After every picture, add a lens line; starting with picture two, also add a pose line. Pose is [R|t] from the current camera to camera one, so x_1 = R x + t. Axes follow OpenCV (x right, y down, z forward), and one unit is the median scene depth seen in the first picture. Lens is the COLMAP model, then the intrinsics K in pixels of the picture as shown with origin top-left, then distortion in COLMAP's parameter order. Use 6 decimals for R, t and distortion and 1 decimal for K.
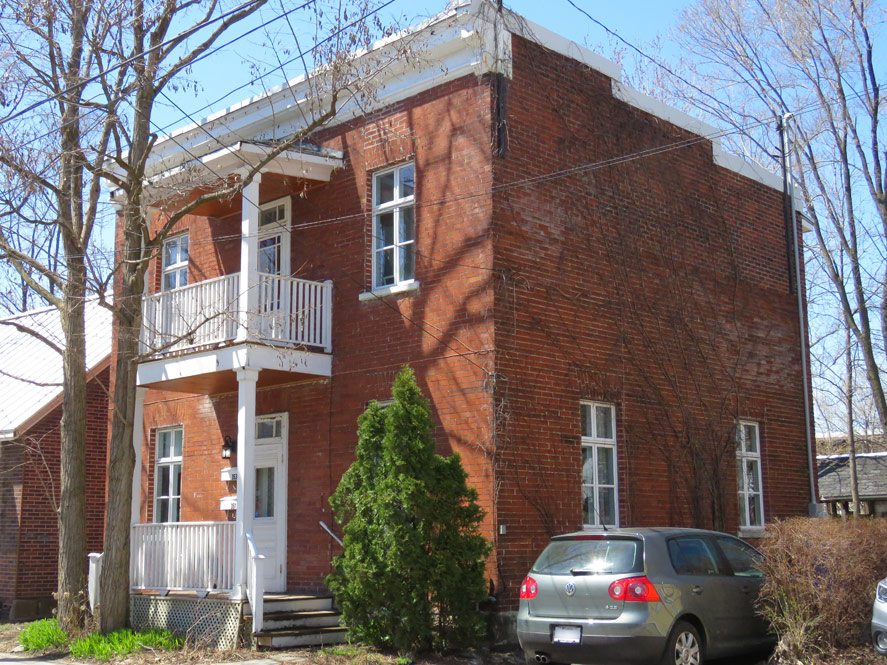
lens RADIAL K [[1159.9, 0, 443.4], [0, 1159.9, 333.7], [0, 0, 1]] dist [0.008814, 0.000000]
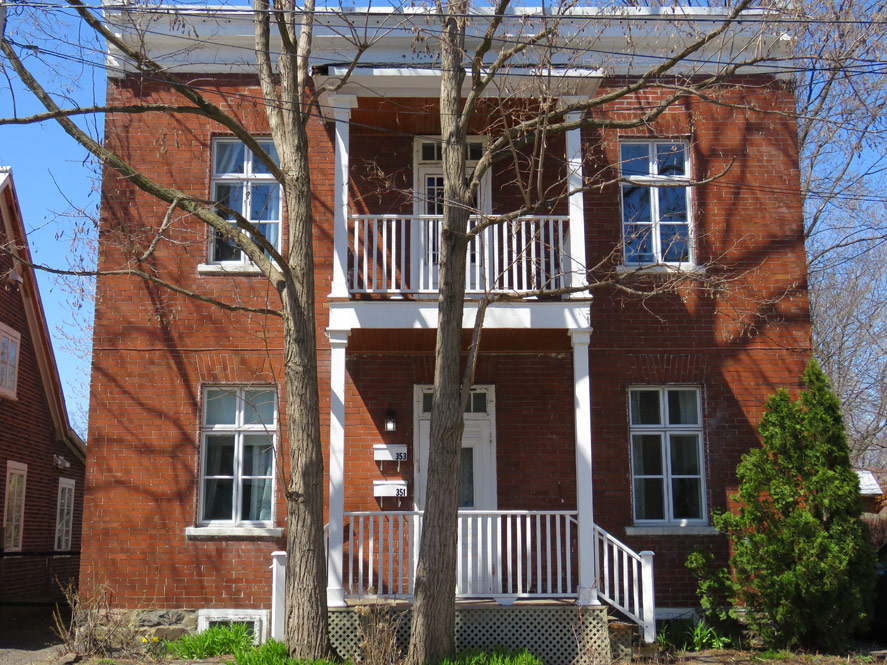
lens RADIAL K [[1159.9, 0, 443.8], [0, 1159.9, 330.4], [0, 0, 1]] dist [0.008814, 0.000000]
pose [[0.706413, 0.142686, 0.693268, -0.820845], [-0.122839, 0.989321, -0.078451, 0.107688], [-0.697059, -0.029741, 0.716397, 0.448175]]
